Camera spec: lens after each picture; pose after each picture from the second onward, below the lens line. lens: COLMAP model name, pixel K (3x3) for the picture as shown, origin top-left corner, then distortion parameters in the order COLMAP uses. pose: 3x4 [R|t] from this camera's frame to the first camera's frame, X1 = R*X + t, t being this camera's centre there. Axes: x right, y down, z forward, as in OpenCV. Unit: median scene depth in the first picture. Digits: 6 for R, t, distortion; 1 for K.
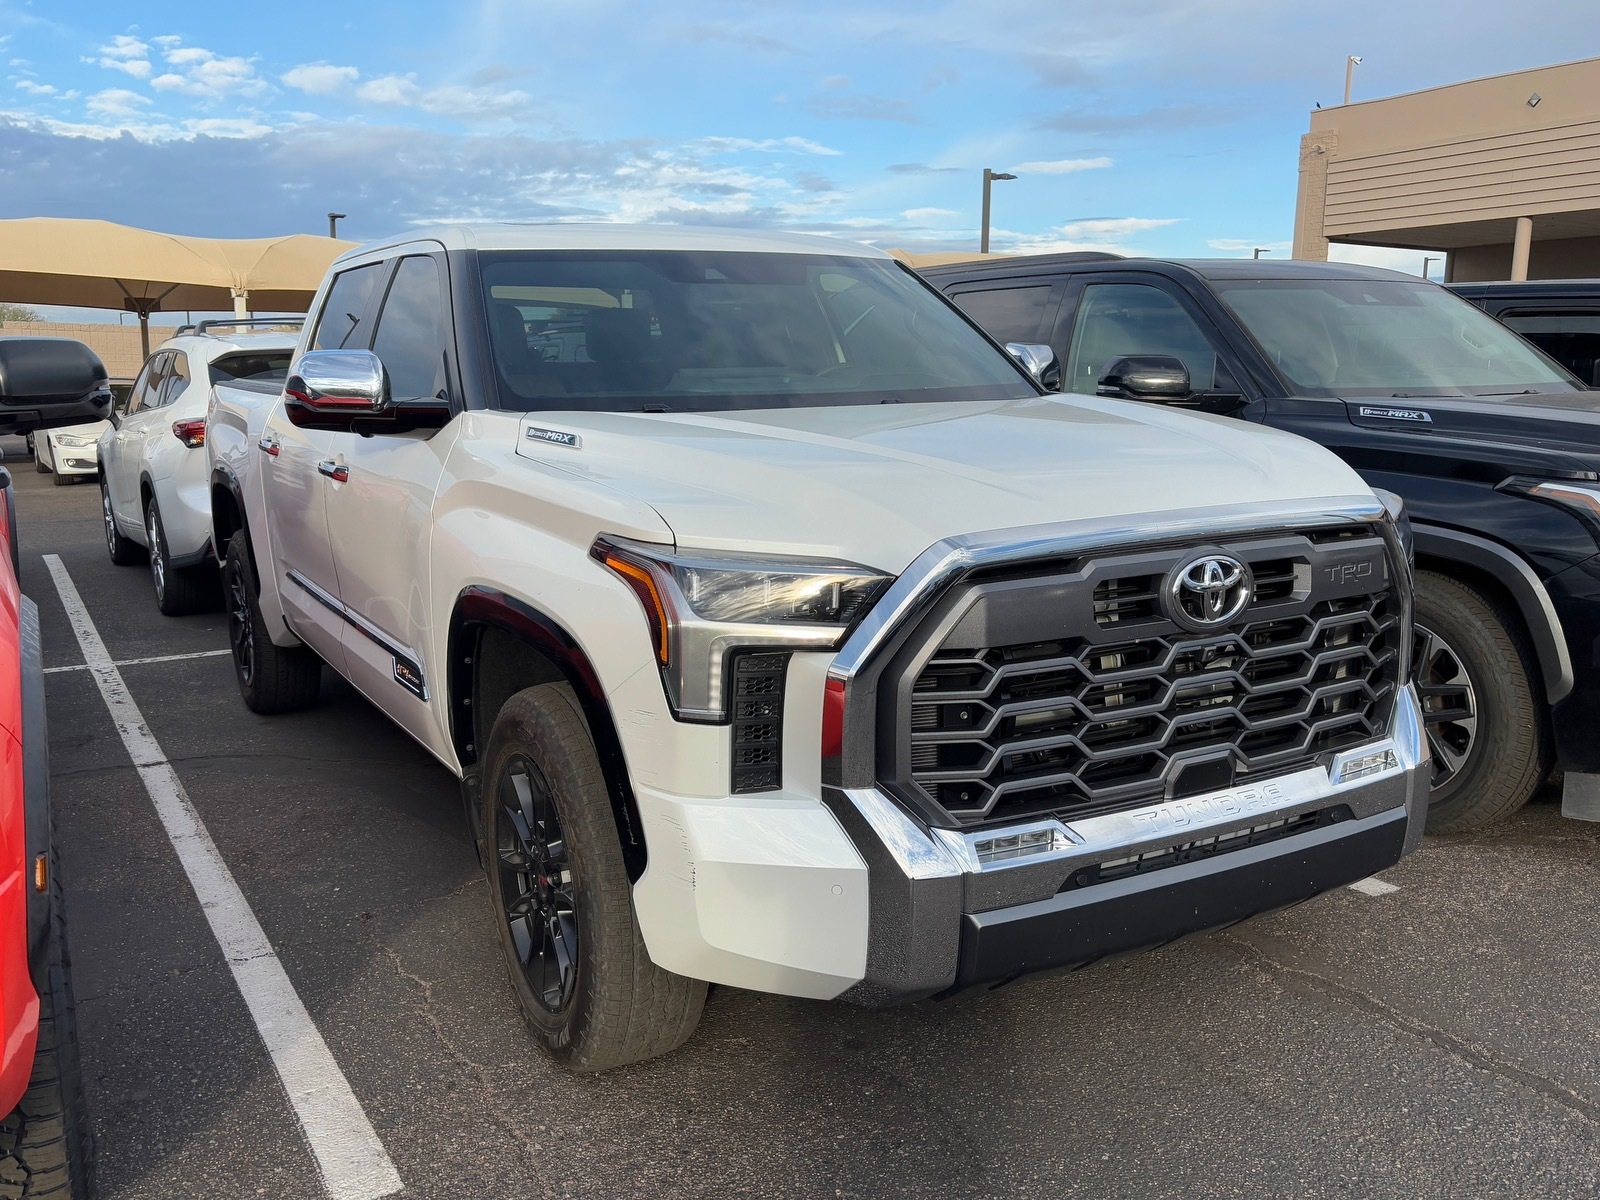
lens RADIAL K [[1382.3, 0, 797.1], [0, 1382.3, 590.4], [0, 0, 1]] dist [0.061011, 0.001019]
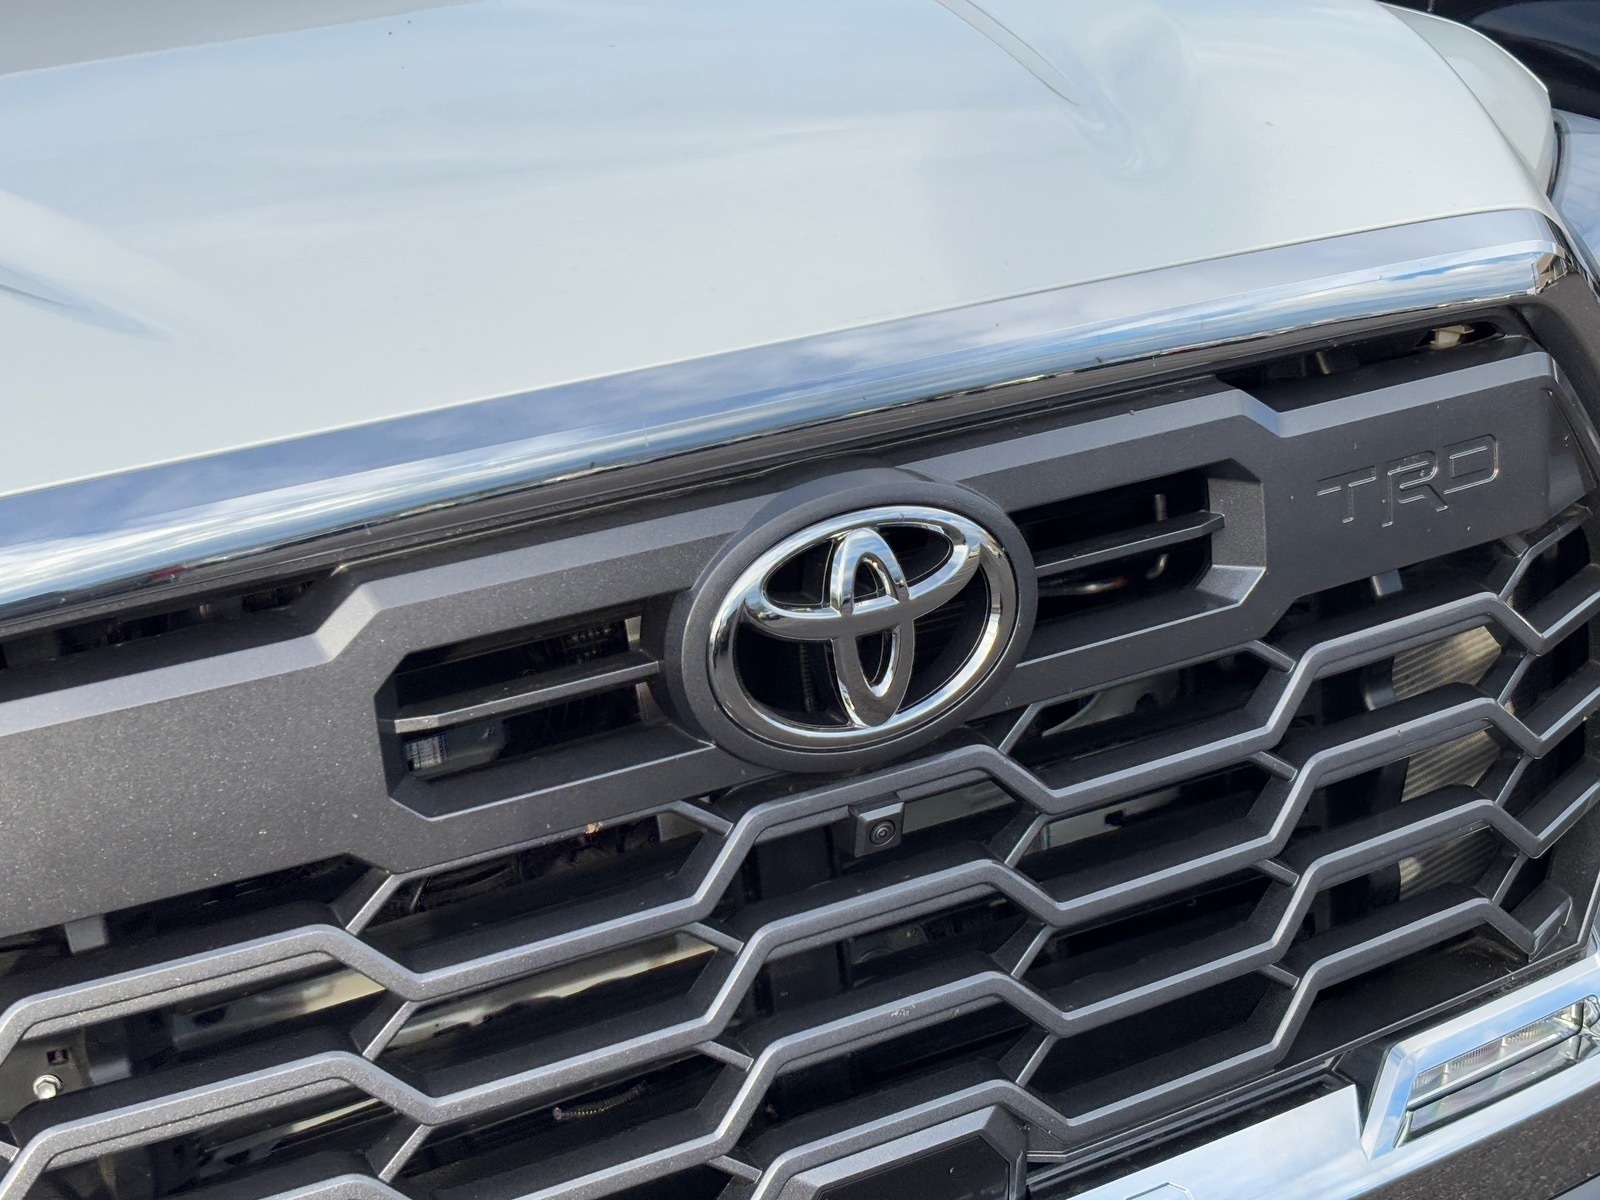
lens RADIAL K [[2549.5, 0, 801.8], [0, 2549.5, 604.9], [0, 0, 1]] dist [0.040965, 0.000000]
pose [[0.996821, -0.057104, -0.055555, 0.311146], [0.063957, 0.989366, 0.130629, -0.075737], [0.047505, -0.133767, 0.989874, 0.453066]]
